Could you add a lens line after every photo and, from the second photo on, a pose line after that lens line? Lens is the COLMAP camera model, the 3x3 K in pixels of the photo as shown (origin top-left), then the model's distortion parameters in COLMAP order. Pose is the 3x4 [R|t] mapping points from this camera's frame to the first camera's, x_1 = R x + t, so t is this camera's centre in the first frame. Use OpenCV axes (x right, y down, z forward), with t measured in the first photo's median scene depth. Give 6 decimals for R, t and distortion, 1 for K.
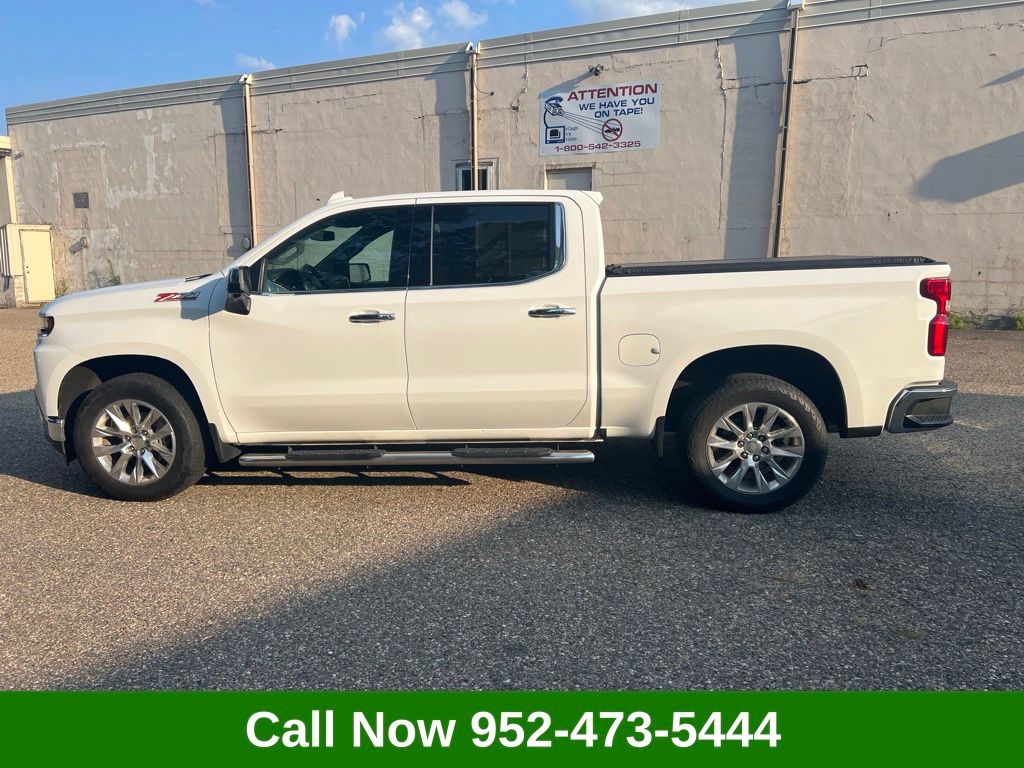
lens RADIAL K [[772.1, 0, 509.7], [0, 772.1, 381.1], [0, 0, 1]] dist [0.055032, -0.058998]
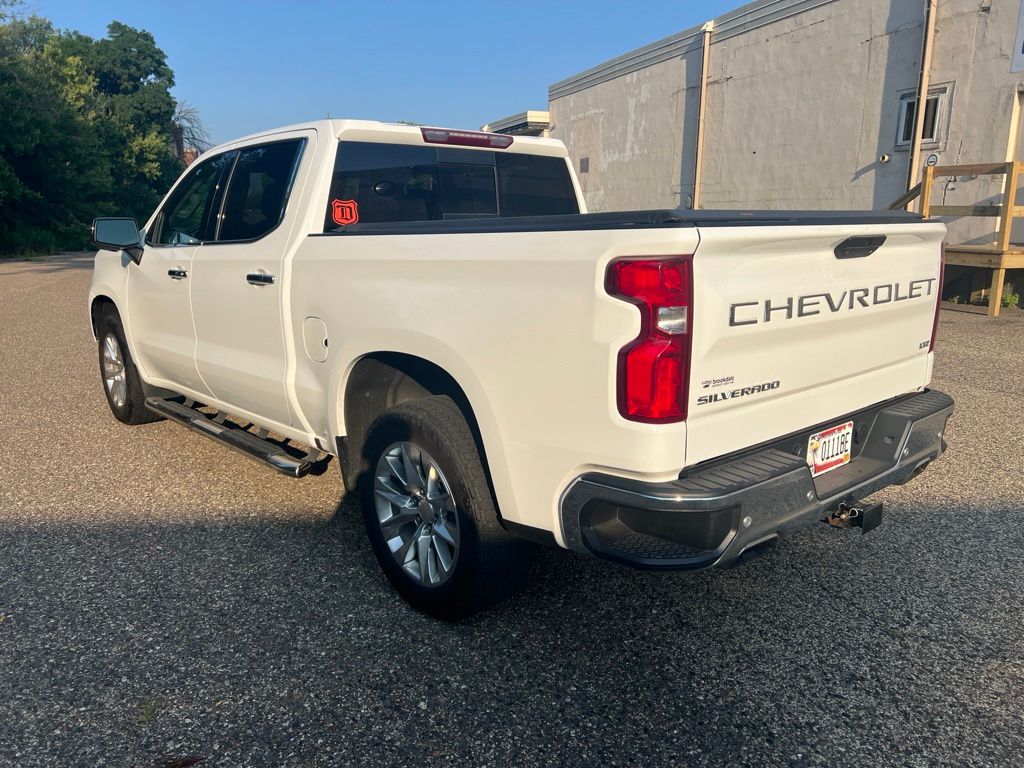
lens RADIAL K [[772.1, 0, 511.9], [0, 772.1, 389.1], [0, 0, 1]] dist [0.055032, -0.058998]
pose [[0.727920, 0.154709, -0.667980, 0.234882], [-0.115937, 0.987956, 0.102476, -0.026688], [0.675789, 0.002849, 0.737089, 0.175000]]
